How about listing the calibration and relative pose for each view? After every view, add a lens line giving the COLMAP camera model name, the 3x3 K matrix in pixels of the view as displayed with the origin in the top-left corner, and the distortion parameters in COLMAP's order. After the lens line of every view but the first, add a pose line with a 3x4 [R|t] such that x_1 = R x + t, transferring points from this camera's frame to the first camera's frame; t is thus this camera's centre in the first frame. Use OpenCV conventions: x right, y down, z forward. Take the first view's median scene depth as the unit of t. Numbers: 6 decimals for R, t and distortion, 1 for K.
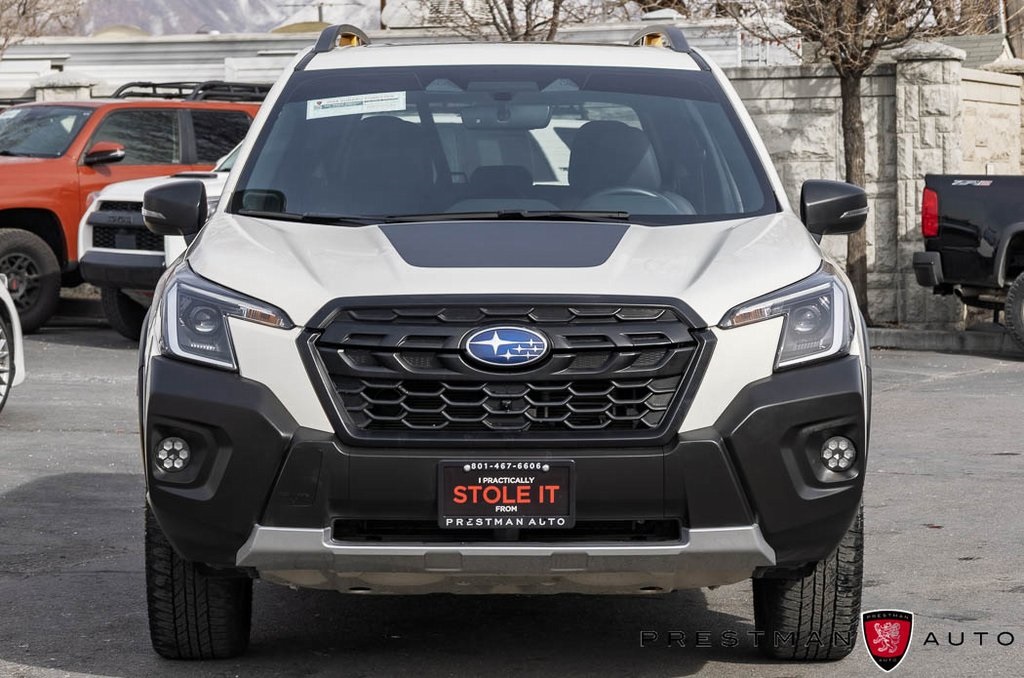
lens RADIAL K [[3196.5, 0, 512.0], [0, 3196.5, 339.0], [0, 0, 1]] dist [-0.024636, -0.116934]
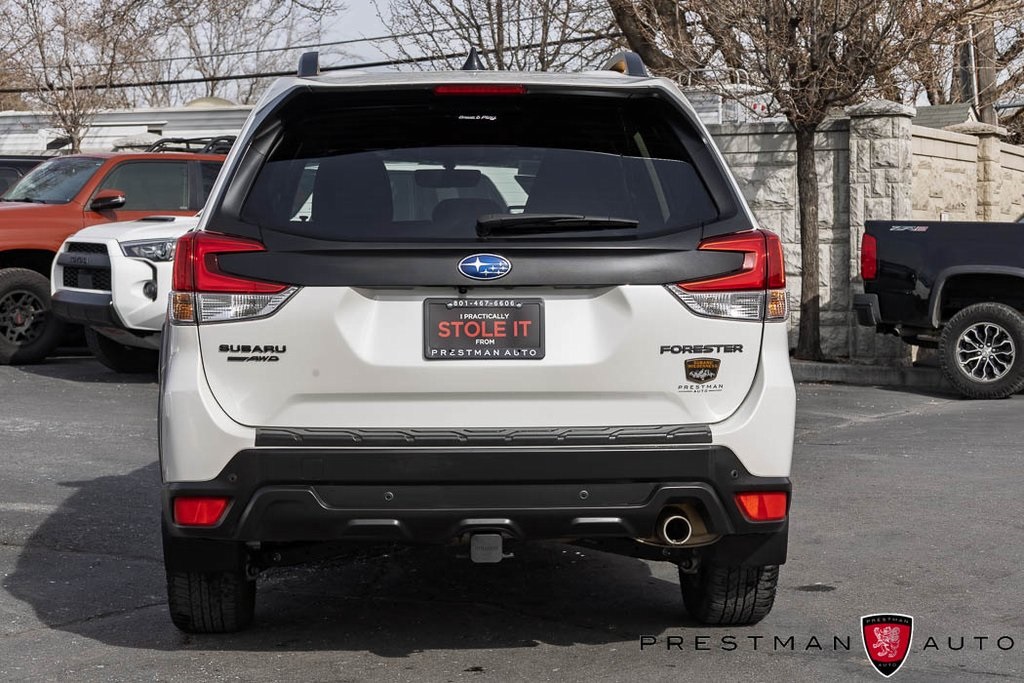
lens RADIAL K [[1995.1, 0, 512.0], [0, 1995.1, 341.5], [0, 0, 1]] dist [0.003608, 0.029049]
pose [[0.994760, 0.008135, -0.101915, 0.075733], [-0.007706, 0.999960, 0.004605, -0.012748], [0.101949, -0.003796, 0.994782, 0.310635]]
